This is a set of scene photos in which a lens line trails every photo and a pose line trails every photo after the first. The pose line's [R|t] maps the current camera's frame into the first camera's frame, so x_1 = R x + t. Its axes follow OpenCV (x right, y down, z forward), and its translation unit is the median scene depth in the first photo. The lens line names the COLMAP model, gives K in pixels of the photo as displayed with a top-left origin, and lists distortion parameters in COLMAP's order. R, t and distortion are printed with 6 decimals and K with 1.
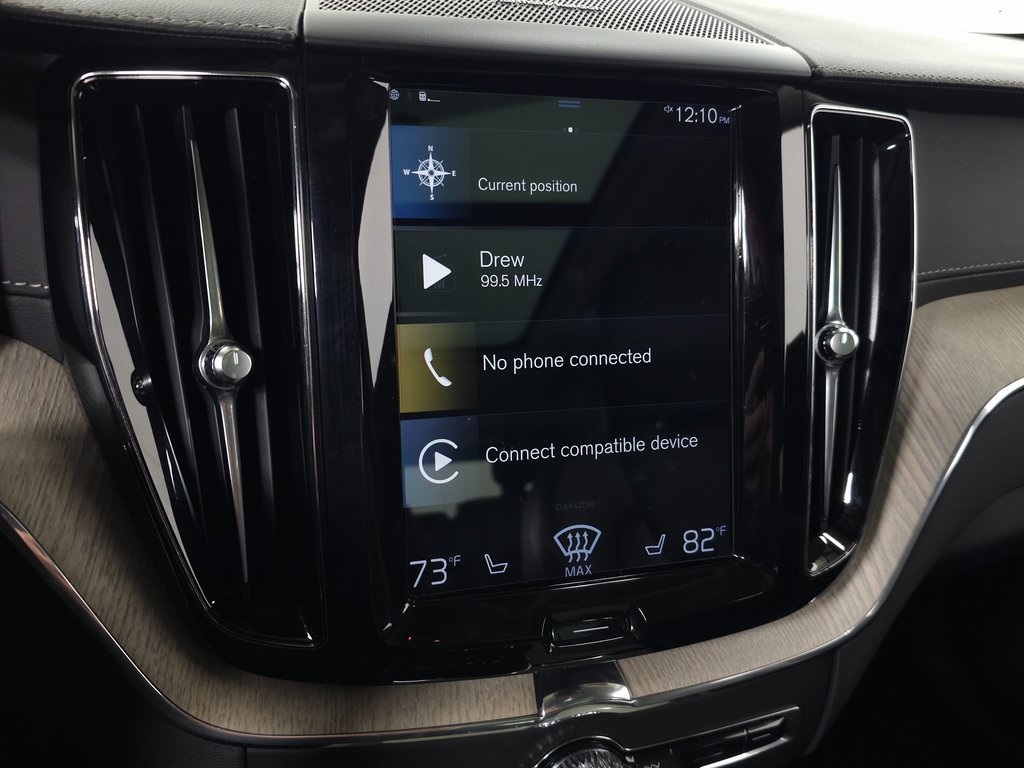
lens RADIAL K [[754.4, 0, 512.0], [0, 754.4, 384.0], [0, 0, 1]] dist [0.070948, -0.086391]
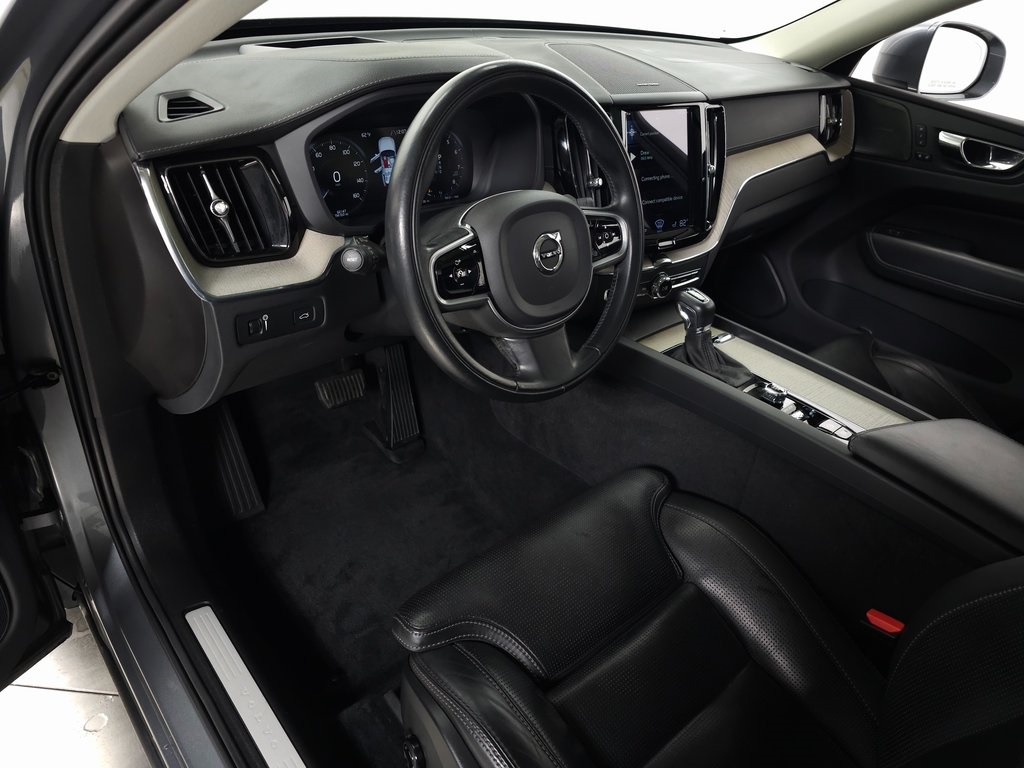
lens RADIAL K [[754.4, 0, 512.0], [0, 754.4, 384.0], [0, 0, 1]] dist [0.070948, -0.086391]
pose [[0.943287, -0.141787, 0.300175, -1.972247], [0.081886, 0.975640, 0.203520, 0.150990], [-0.321720, -0.167398, 0.931920, -2.644167]]
